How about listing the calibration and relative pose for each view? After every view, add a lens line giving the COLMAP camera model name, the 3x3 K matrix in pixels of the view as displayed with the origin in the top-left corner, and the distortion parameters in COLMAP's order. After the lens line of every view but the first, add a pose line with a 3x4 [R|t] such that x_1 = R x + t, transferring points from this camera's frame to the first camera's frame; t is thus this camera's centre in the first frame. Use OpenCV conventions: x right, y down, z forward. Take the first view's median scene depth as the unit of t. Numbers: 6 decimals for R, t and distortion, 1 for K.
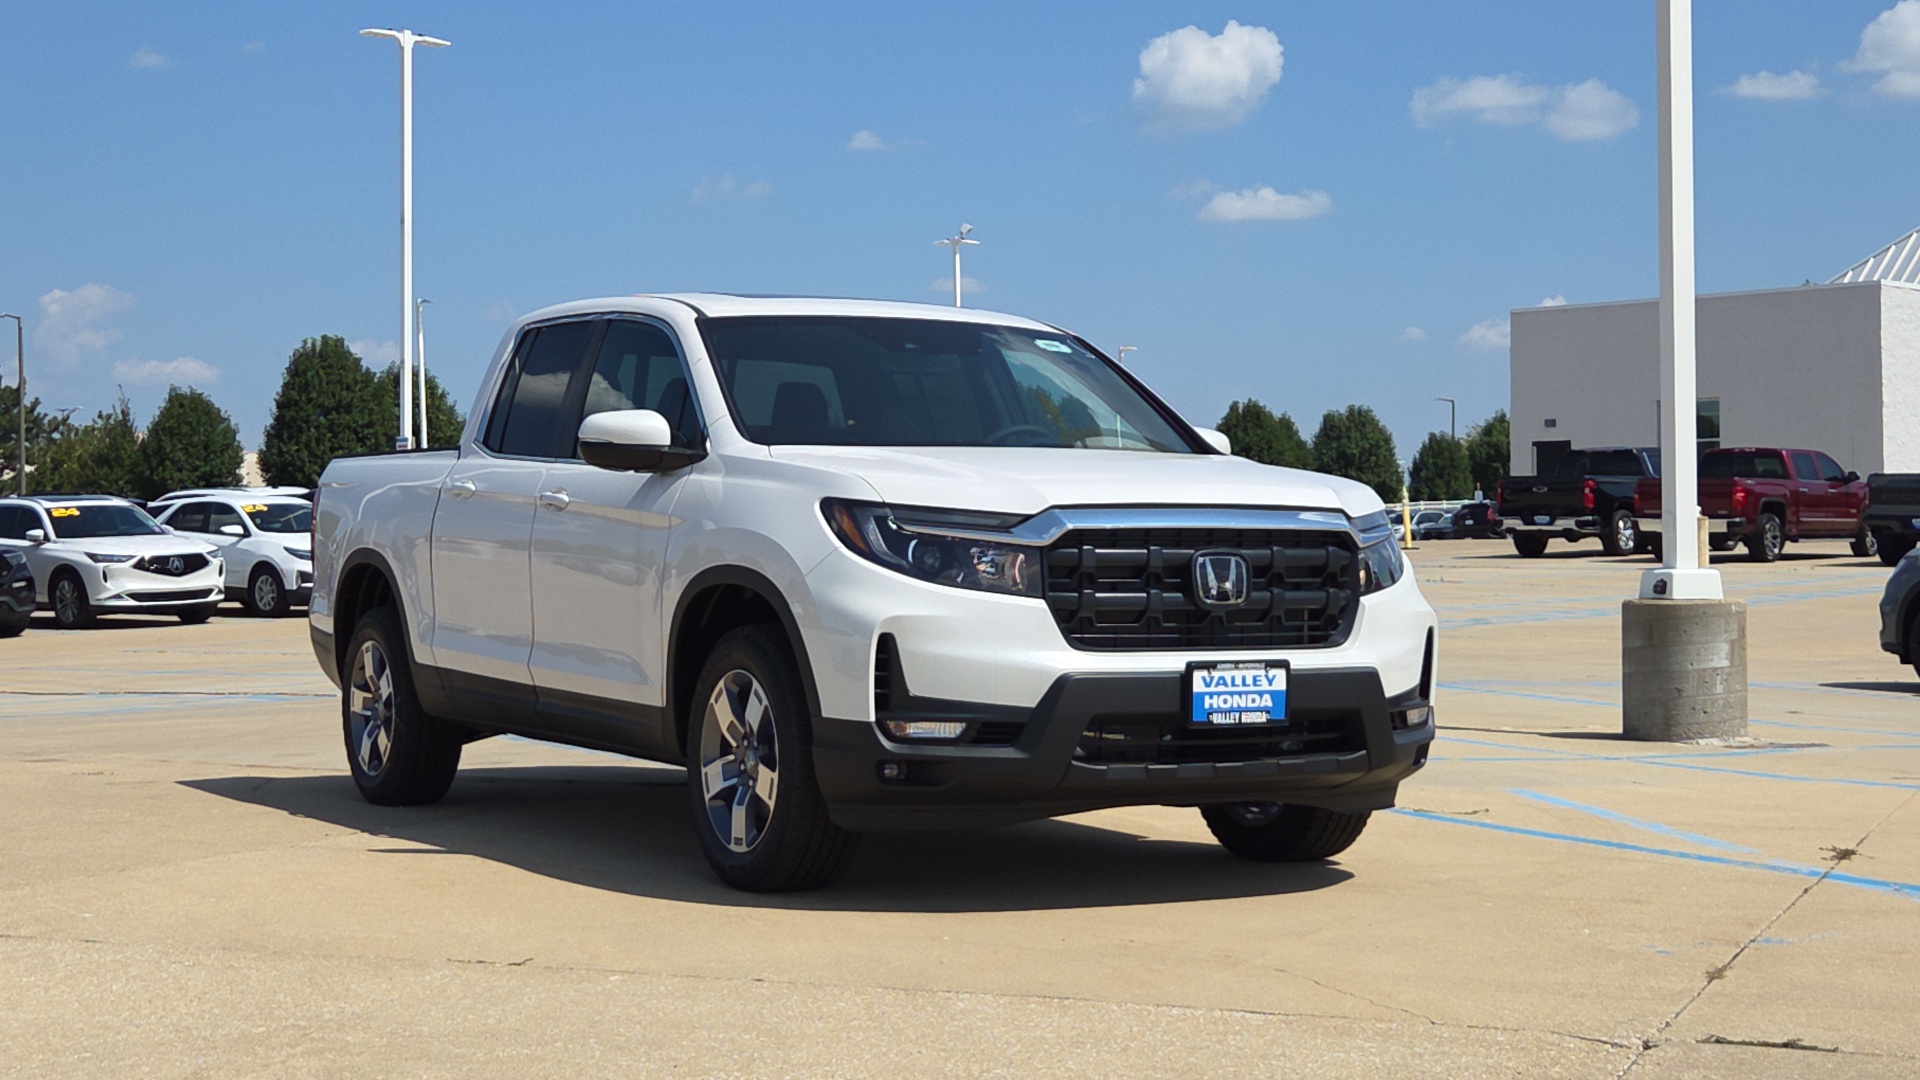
lens RADIAL K [[2873.6, 0, 912.7], [0, 2873.6, 544.6], [0, 0, 1]] dist [0.091800, 0.000000]
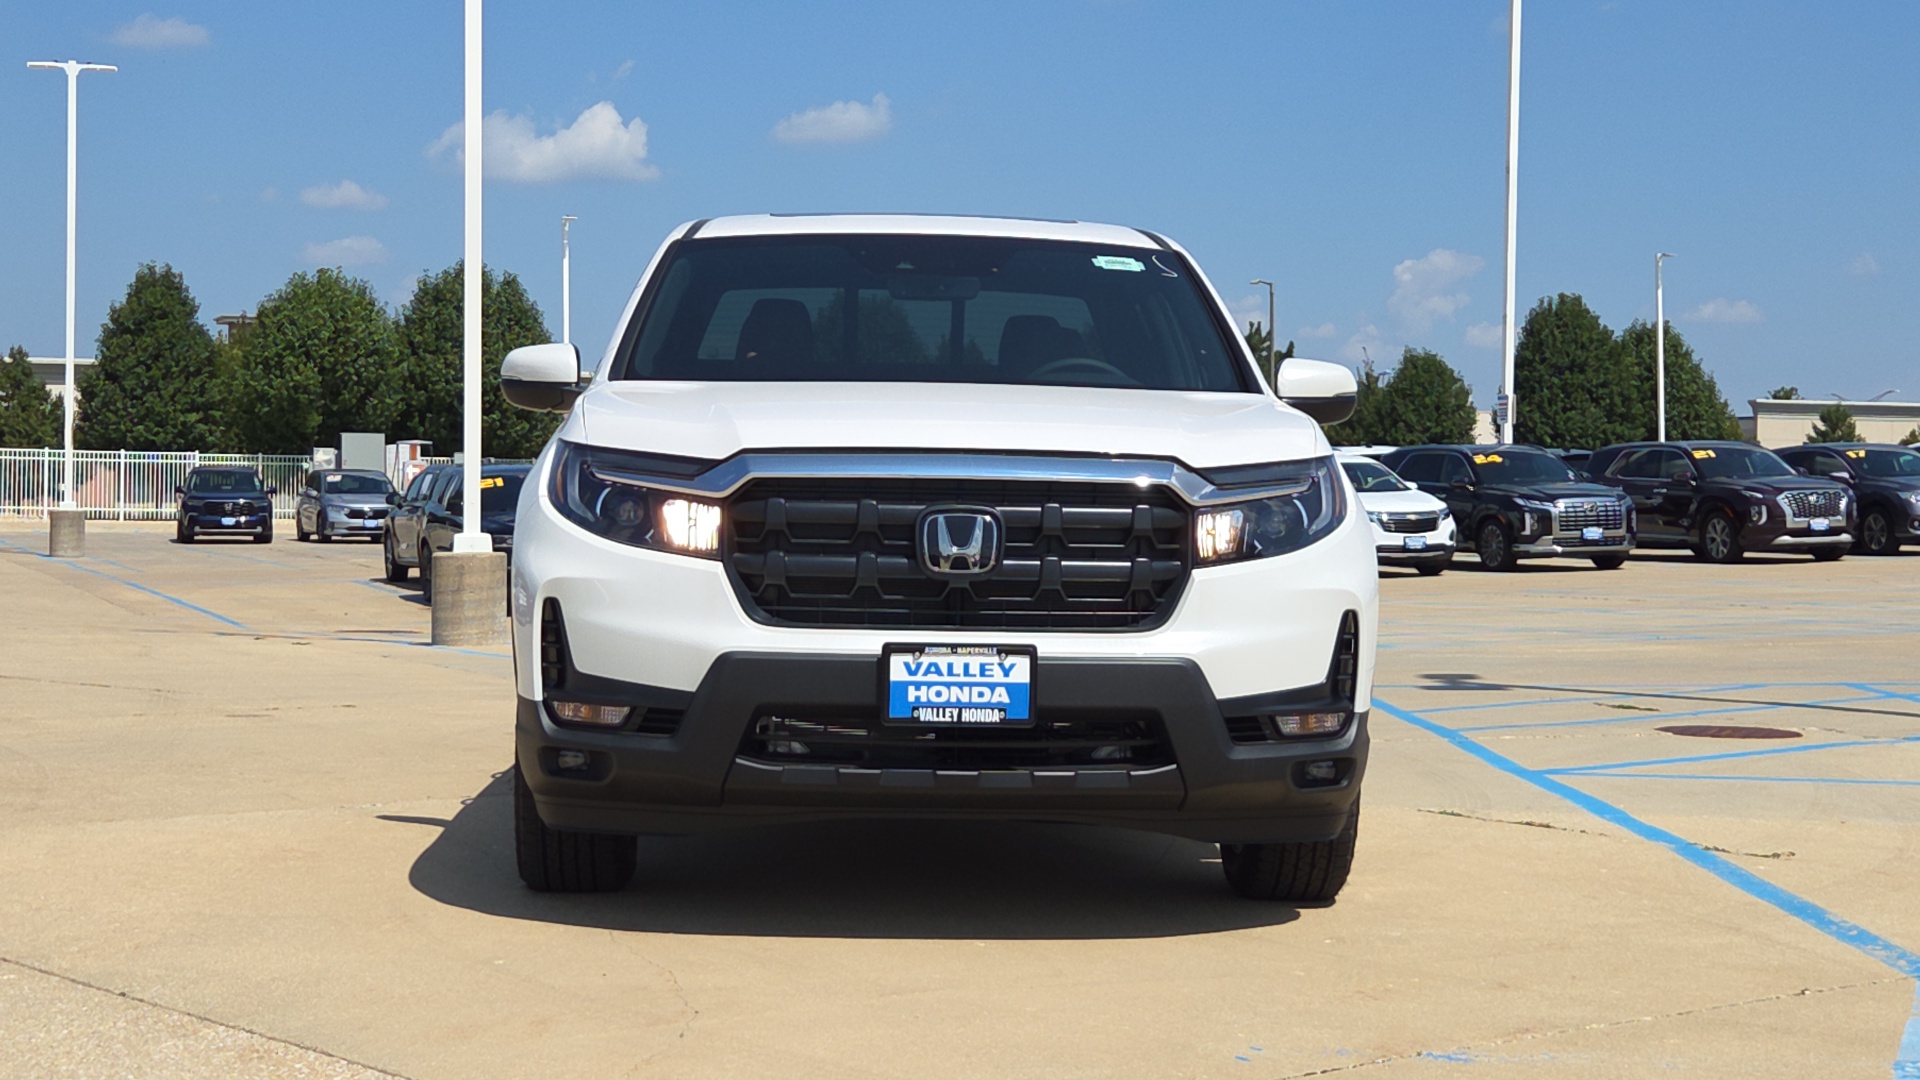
lens RADIAL K [[2873.6, 0, 954.8], [0, 2873.6, 531.0], [0, 0, 1]] dist [0.091800, 0.000000]
pose [[0.898108, 0.016248, -0.439474, 0.459608], [-0.012686, 0.999859, 0.011041, 0.000081], [0.439591, -0.004341, 0.898187, 0.278449]]
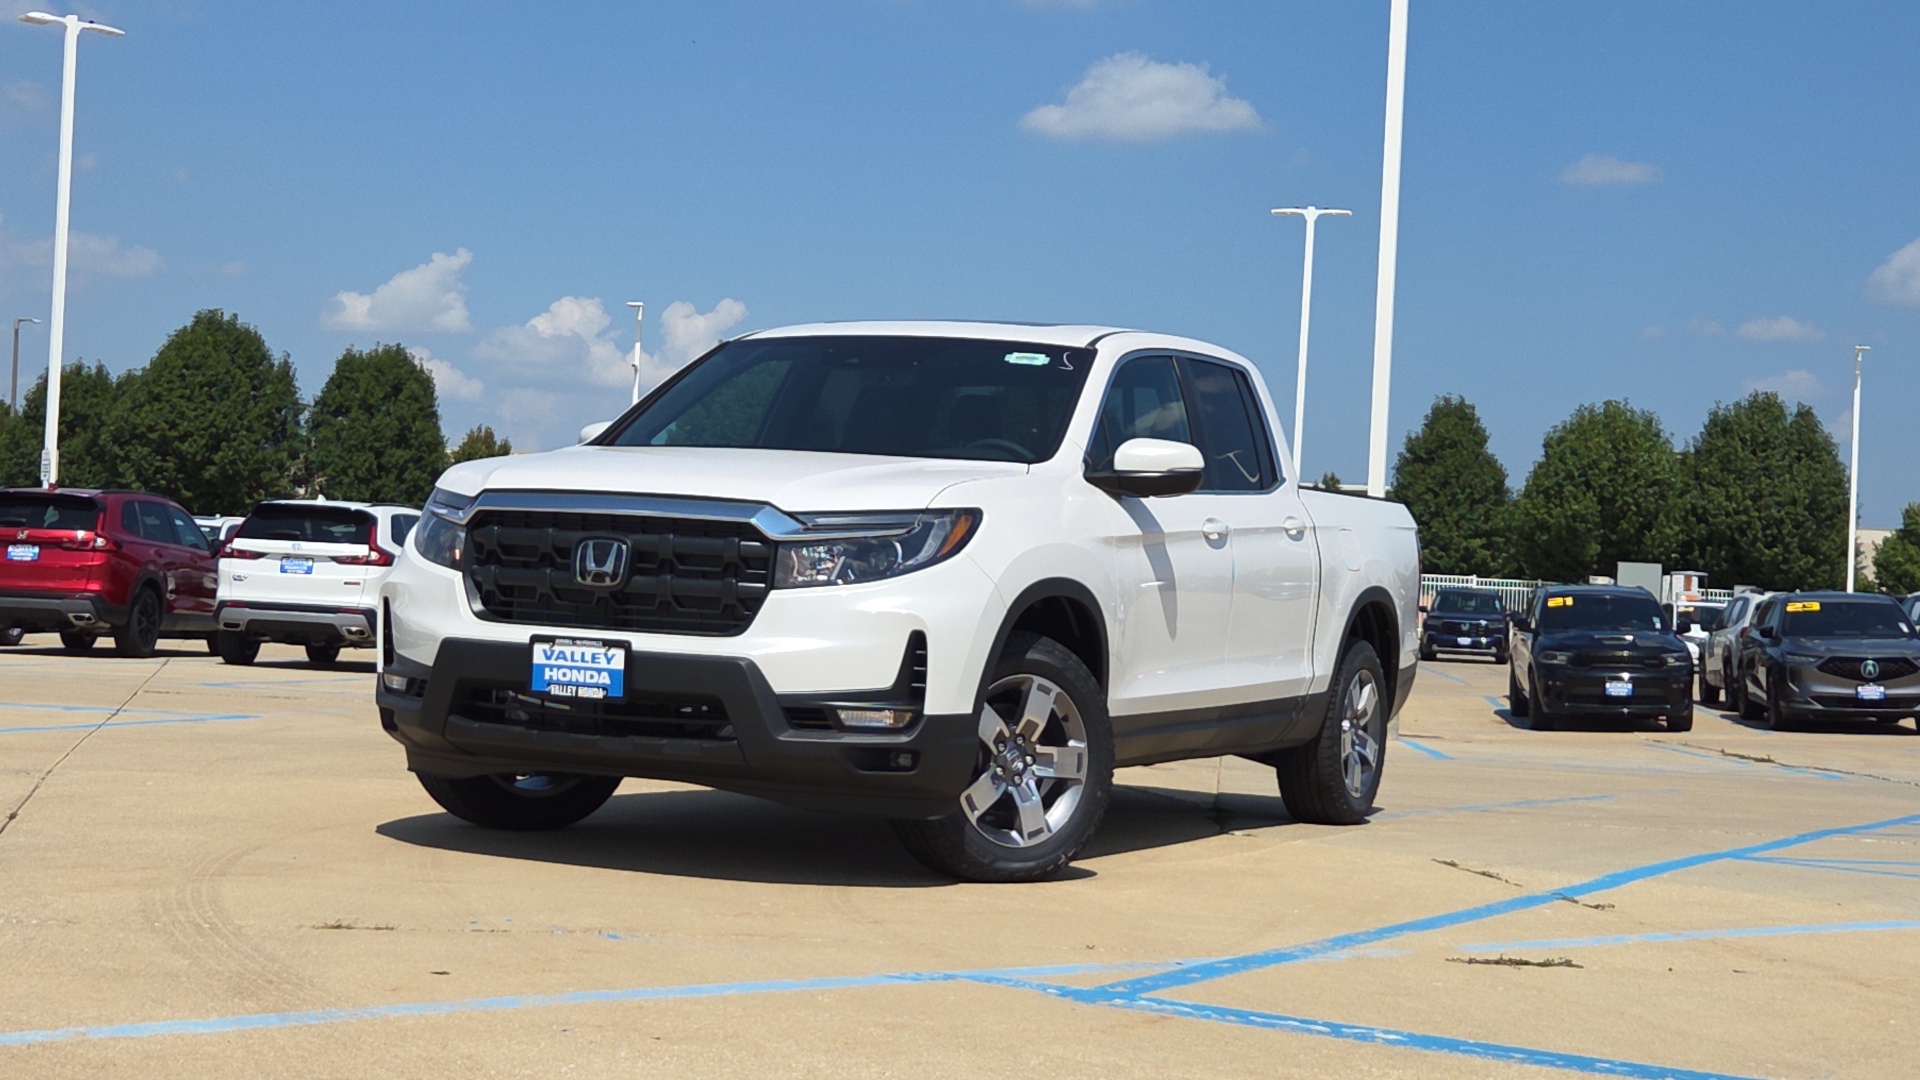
lens RADIAL K [[2873.6, 0, 947.9], [0, 2873.6, 543.5], [0, 0, 1]] dist [0.091800, 0.000000]
pose [[0.597365, 0.019250, -0.801738, 1.031925], [-0.052690, 0.998494, -0.015284, 0.014749], [0.800237, 0.051374, 0.597480, 0.471393]]
